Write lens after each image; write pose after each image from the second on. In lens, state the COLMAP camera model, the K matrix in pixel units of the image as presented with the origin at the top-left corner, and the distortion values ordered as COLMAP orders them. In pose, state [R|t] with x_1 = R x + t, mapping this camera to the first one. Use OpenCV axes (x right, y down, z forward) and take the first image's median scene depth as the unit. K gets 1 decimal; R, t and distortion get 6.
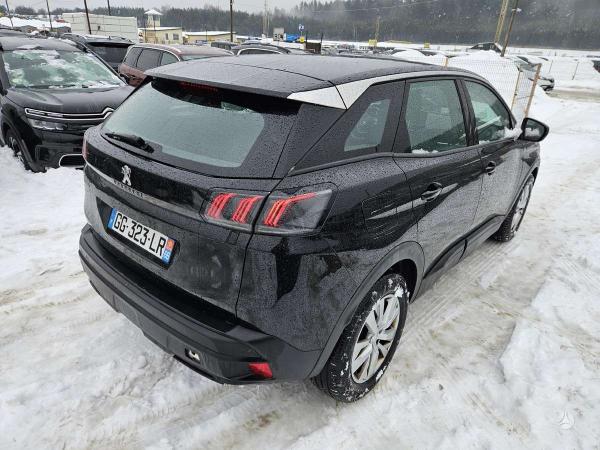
lens RADIAL K [[418.6, 0, 314.9], [0, 418.6, 231.1], [0, 0, 1]] dist [0.061489, -0.048543]
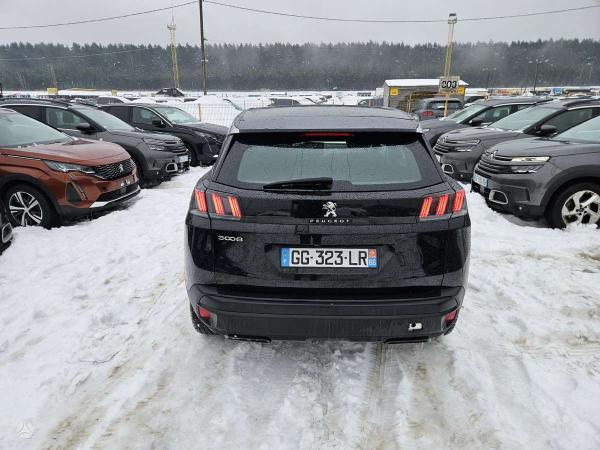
lens RADIAL K [[418.6, 0, 298.5], [0, 418.6, 226.3], [0, 0, 1]] dist [0.061489, -0.048543]
pose [[0.750521, -0.242800, 0.614627, -1.011216], [0.302681, 0.953067, 0.006893, -0.097110], [-0.587454, 0.180863, 0.788788, 0.092695]]
